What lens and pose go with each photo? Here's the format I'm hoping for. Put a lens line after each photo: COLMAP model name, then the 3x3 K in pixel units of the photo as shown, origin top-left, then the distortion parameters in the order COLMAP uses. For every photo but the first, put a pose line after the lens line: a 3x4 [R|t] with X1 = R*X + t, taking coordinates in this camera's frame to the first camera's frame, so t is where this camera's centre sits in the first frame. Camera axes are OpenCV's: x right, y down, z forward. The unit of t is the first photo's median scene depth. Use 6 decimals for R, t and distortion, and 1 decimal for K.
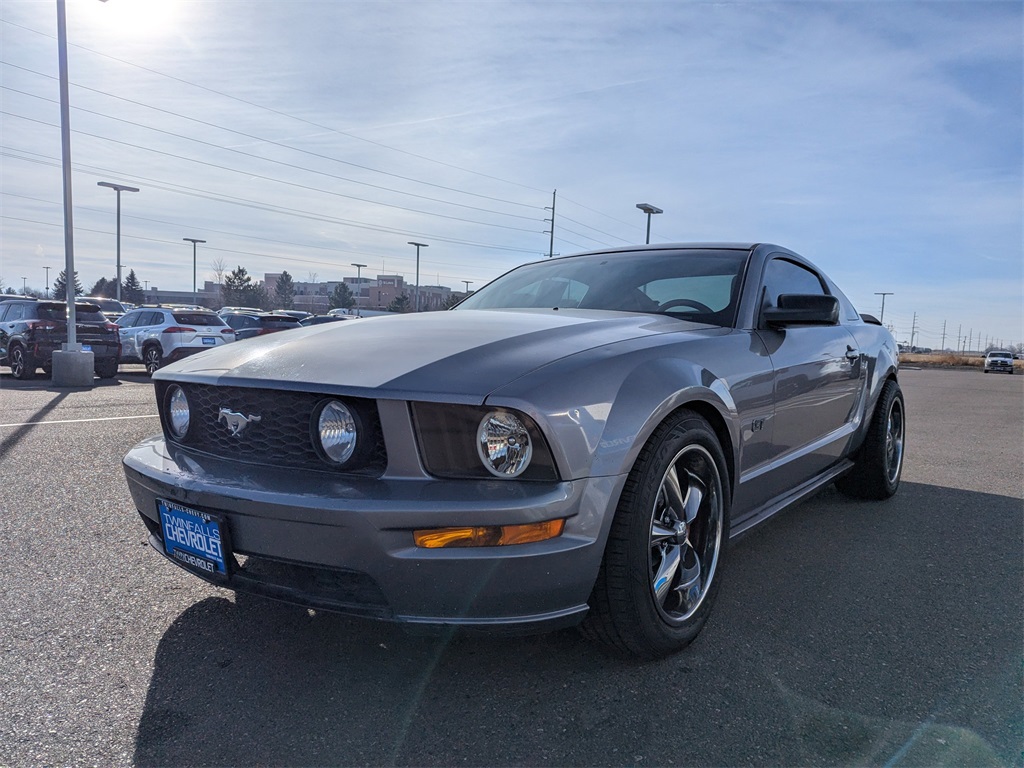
lens RADIAL K [[723.9, 0, 512.0], [0, 723.9, 384.0], [0, 0, 1]] dist [0.071912, -0.061046]
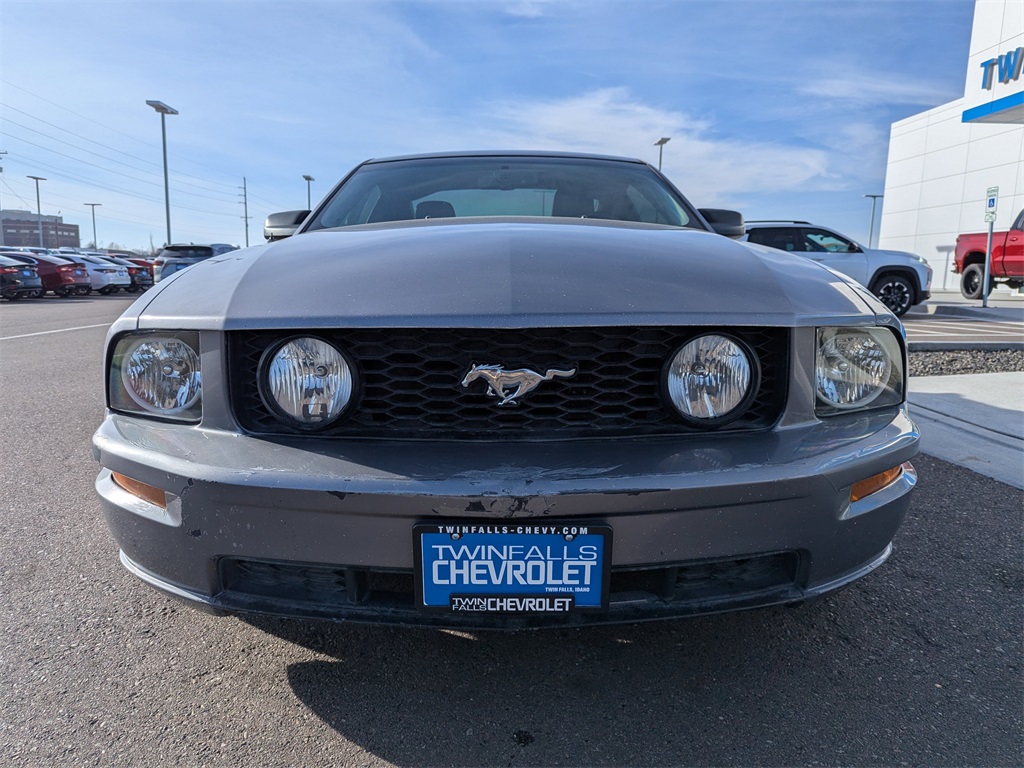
lens RADIAL K [[723.9, 0, 512.0], [0, 723.9, 384.0], [0, 0, 1]] dist [0.071912, -0.061046]
pose [[0.790704, -0.117152, 0.600884, -0.600337], [0.052405, 0.990869, 0.124225, -0.021402], [-0.609951, -0.066736, 0.789624, 0.387149]]
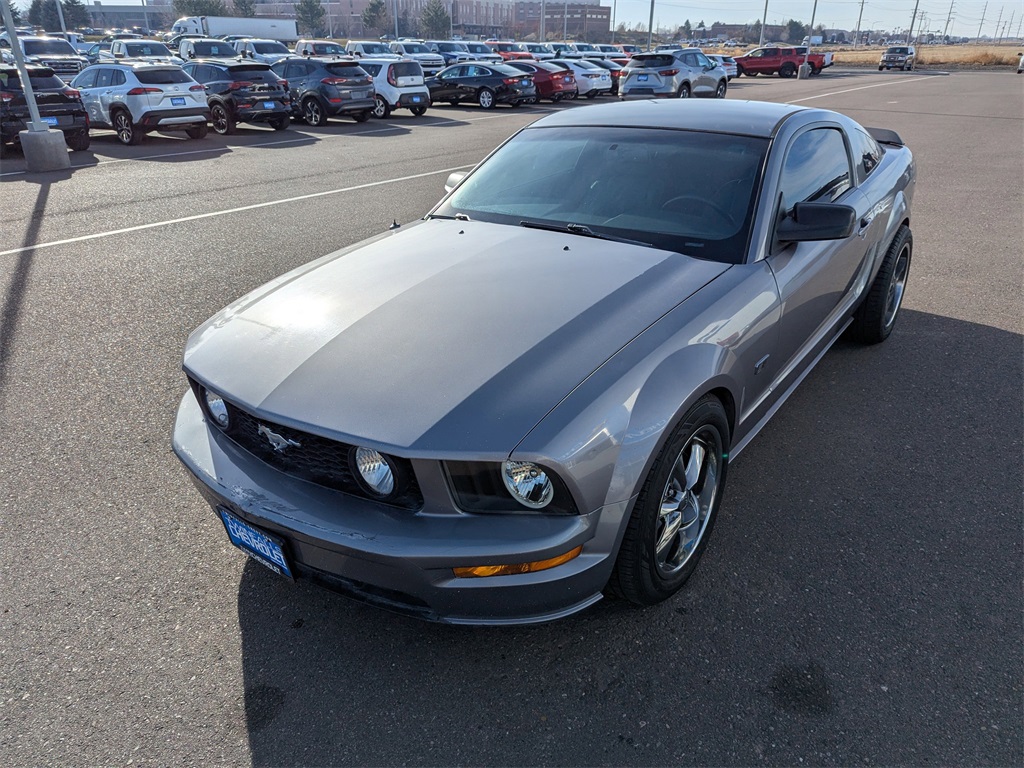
lens RADIAL K [[728.8, 0, 512.2], [0, 728.8, 376.7], [0, 0, 1]] dist [0.069694, -0.060657]
pose [[0.999293, -0.037189, -0.005514, -0.015459], [0.036748, 0.935249, 0.352078, -0.321977], [-0.007936, -0.352032, 0.935954, 0.009823]]
